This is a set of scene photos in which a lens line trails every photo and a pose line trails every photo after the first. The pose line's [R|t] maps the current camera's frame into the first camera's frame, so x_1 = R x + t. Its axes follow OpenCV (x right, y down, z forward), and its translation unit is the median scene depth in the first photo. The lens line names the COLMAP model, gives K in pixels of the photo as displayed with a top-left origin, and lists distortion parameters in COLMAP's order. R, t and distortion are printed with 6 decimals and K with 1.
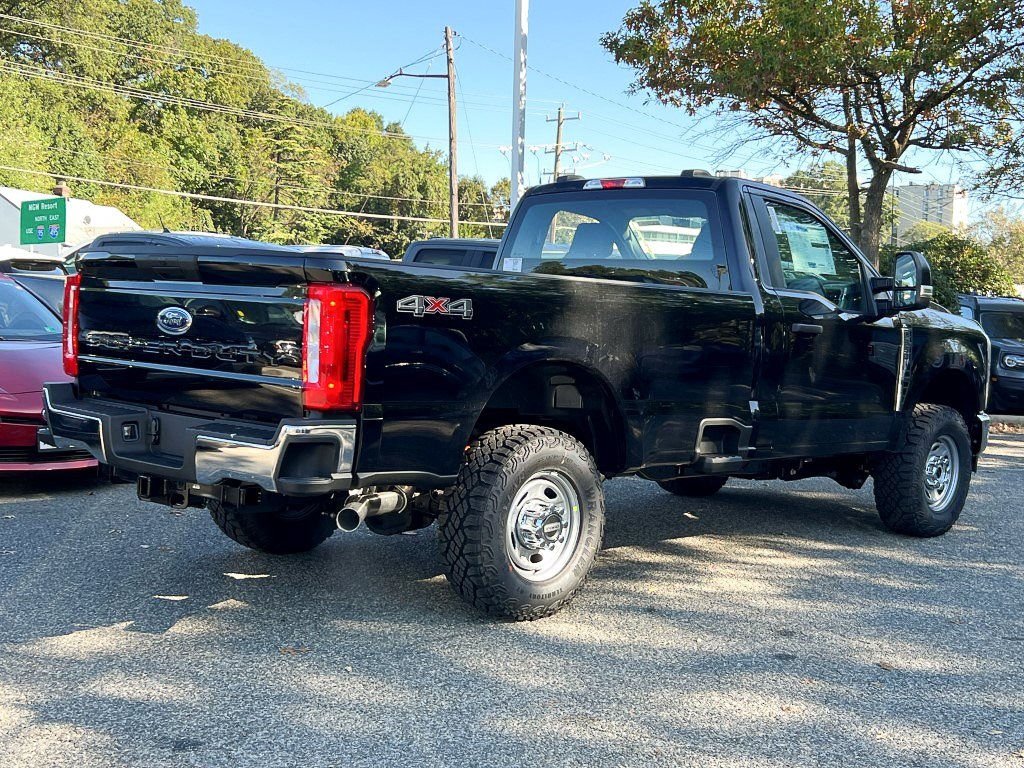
lens RADIAL K [[1569.0, 0, 512.0], [0, 1569.0, 384.0], [0, 0, 1]] dist [0.011053, 0.026226]
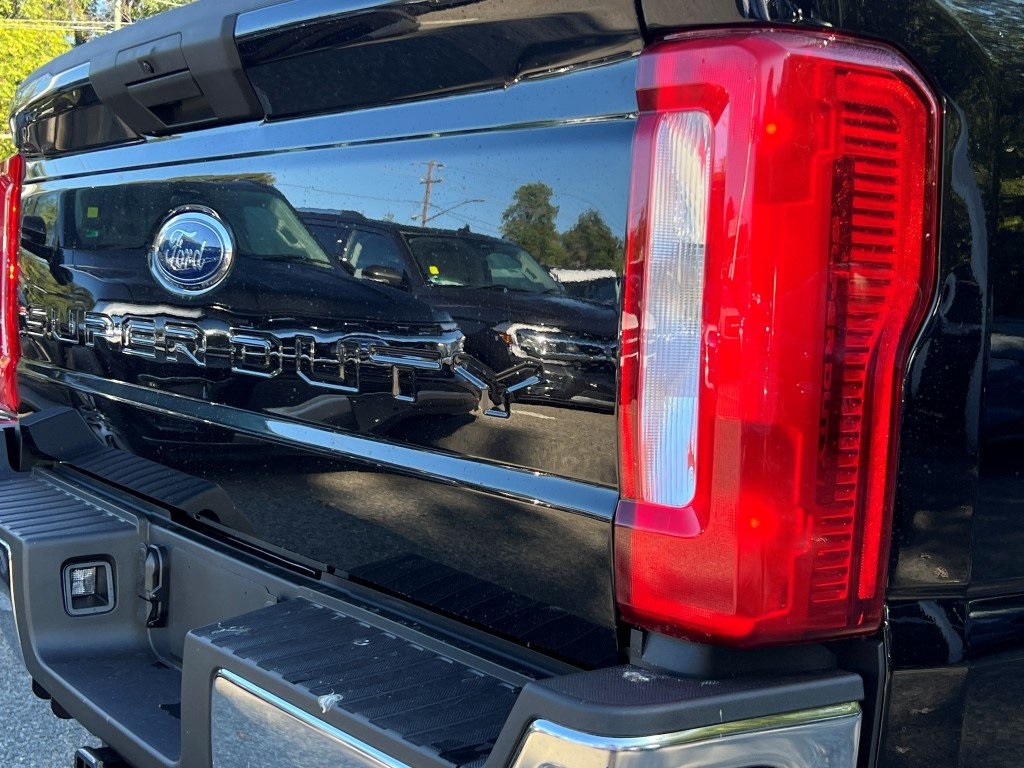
lens RADIAL K [[1569.0, 0, 512.0], [0, 1569.0, 384.0], [0, 0, 1]] dist [0.011053, 0.026226]
pose [[0.989309, 0.002185, -0.145817, -0.101144], [-0.001434, 0.999985, 0.005250, -0.016052], [0.145827, -0.004985, 0.989298, 0.675439]]
